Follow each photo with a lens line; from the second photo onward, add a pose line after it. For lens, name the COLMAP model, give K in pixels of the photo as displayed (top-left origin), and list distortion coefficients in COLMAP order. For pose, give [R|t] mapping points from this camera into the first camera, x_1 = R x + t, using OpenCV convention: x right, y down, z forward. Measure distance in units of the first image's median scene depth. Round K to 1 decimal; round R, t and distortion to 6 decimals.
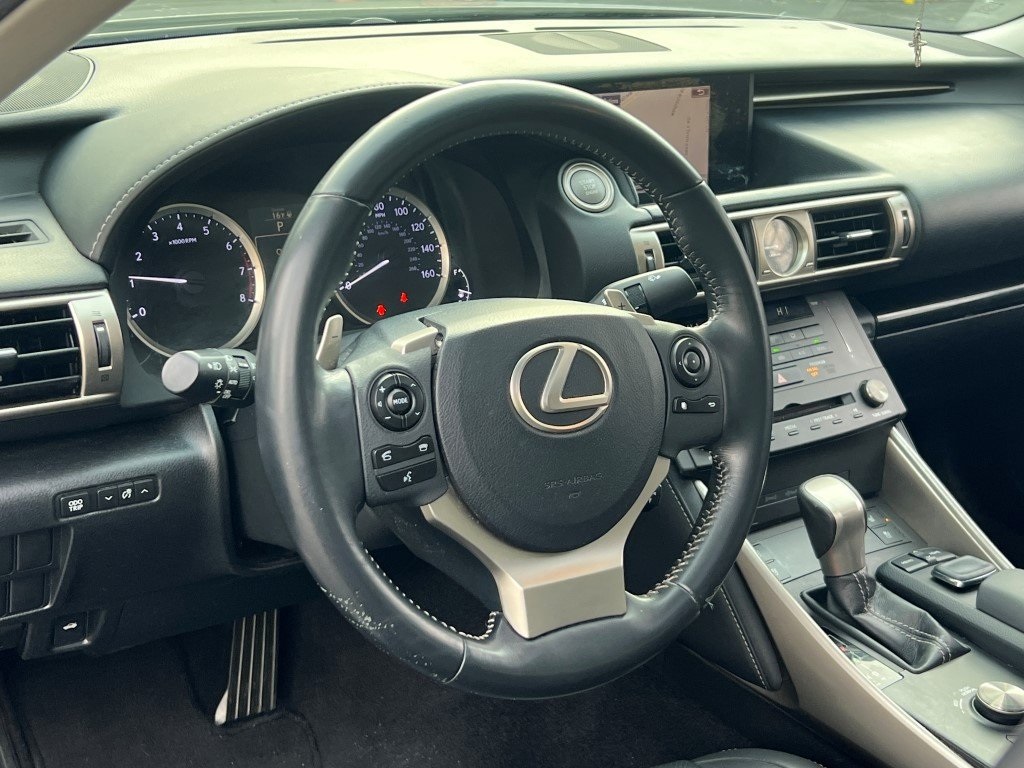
lens RADIAL K [[1665.6, 0, 516.0], [0, 1665.6, 383.9], [0, 0, 1]] dist [0.084795, 0.000000]
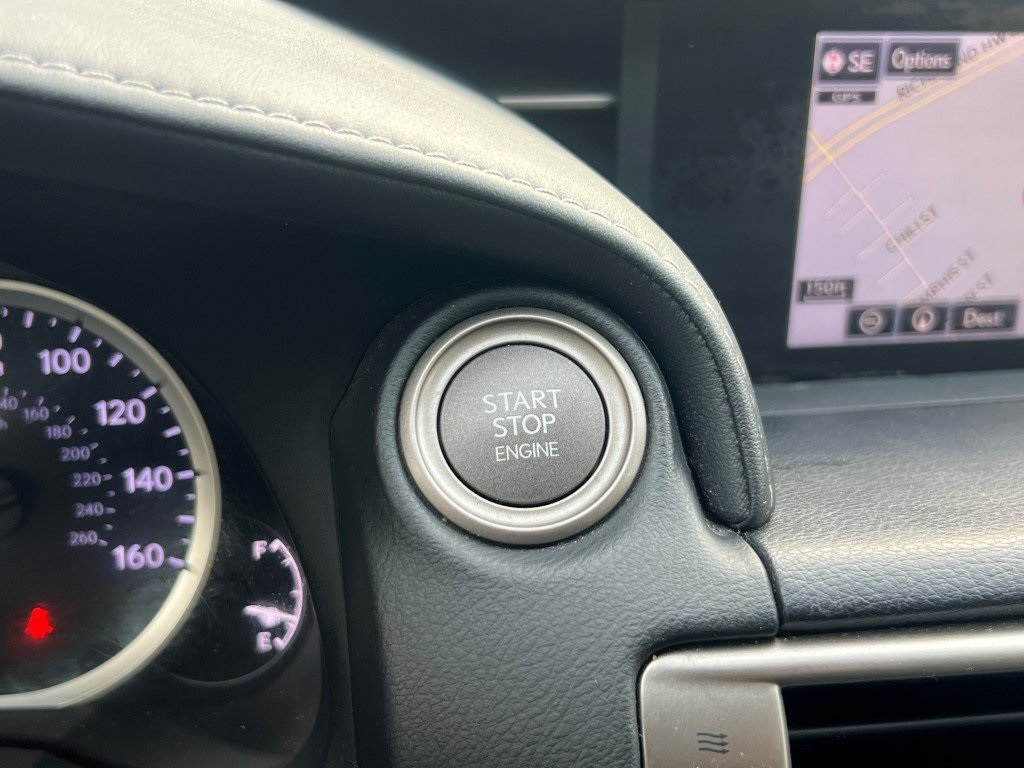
lens RADIAL K [[1171.7, 0, 507.6], [0, 1171.7, 390.2], [0, 0, 1]] dist [0.028706, 0.000000]
pose [[0.887280, 0.182331, -0.423662, 0.104045], [-0.133466, 0.980746, 0.142565, -0.141519], [0.441499, -0.069951, 0.894531, 0.833174]]
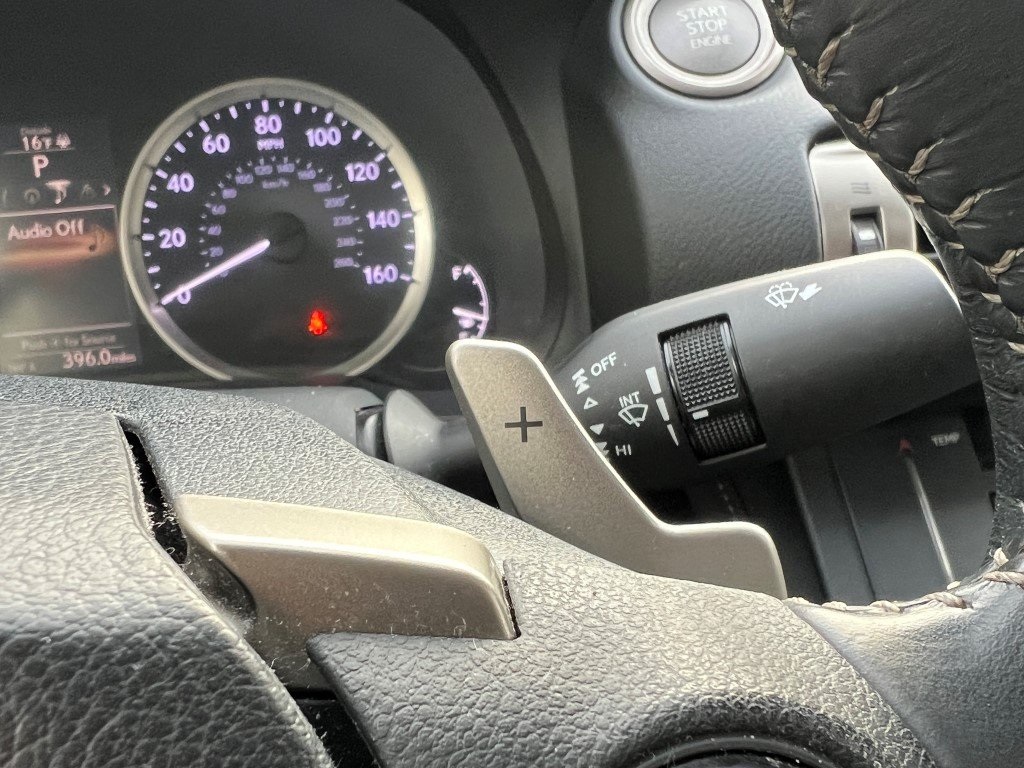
lens RADIAL K [[900.4, 0, 462.0], [0, 900.4, 458.6], [0, 0, 1]] dist [0.018598, -0.024538]
pose [[0.898840, 0.114812, -0.422972, 0.083925], [-0.052676, 0.986382, 0.155806, -0.055689], [0.435101, -0.117764, 0.892647, 0.778723]]
